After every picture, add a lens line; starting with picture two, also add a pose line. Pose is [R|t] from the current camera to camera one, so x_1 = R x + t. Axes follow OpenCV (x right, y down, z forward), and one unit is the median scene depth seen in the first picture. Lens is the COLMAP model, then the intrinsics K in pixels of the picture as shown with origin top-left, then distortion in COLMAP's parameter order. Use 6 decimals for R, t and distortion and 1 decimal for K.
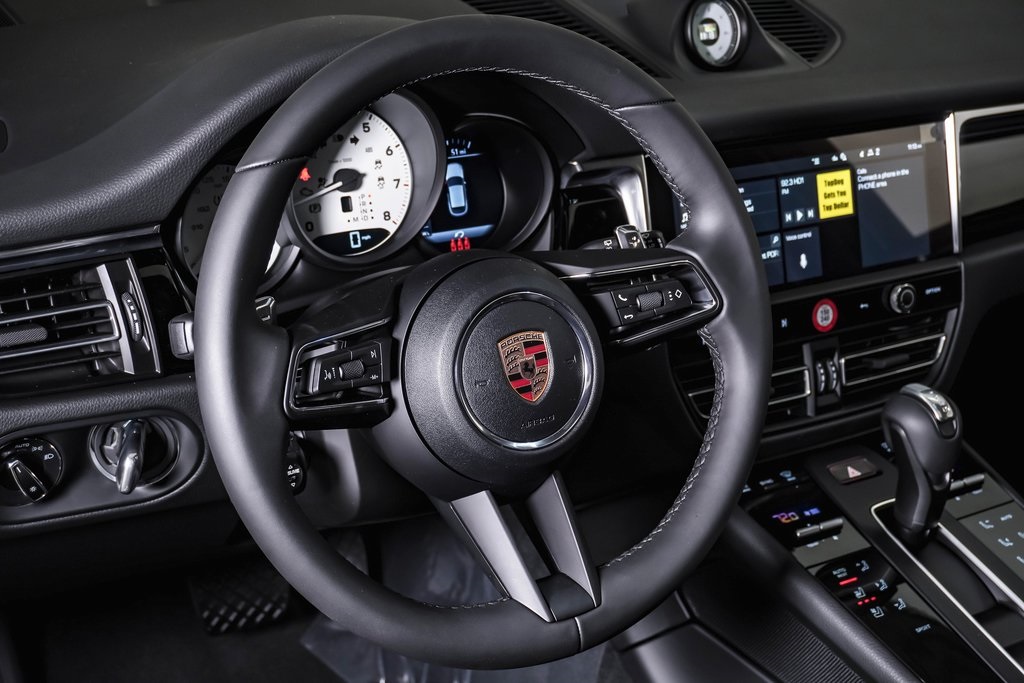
lens RADIAL K [[1519.7, 0, 510.5], [0, 1519.7, 344.0], [0, 0, 1]] dist [0.003937, 0.000000]
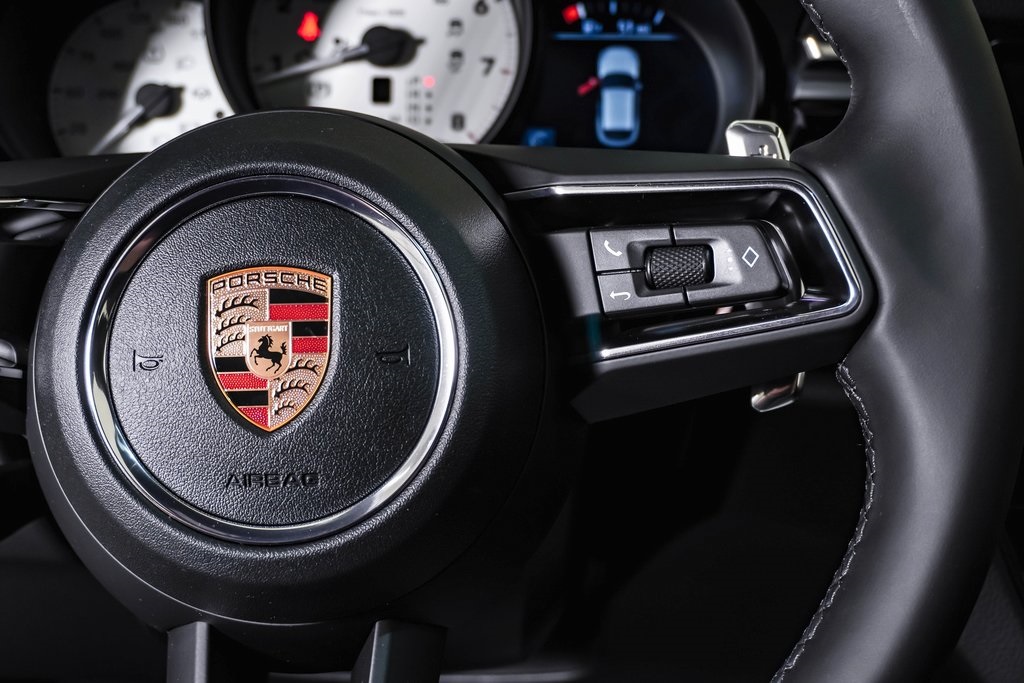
lens RADIAL K [[1574.6, 0, 512.0], [0, 1574.6, 340.3], [0, 0, 1]] dist [-0.056867, 0.000000]
pose [[0.822203, 0.126862, -0.554876, 0.246758], [-0.193211, 0.979169, -0.062427, 0.021976], [0.535398, 0.158536, 0.829587, 0.541321]]
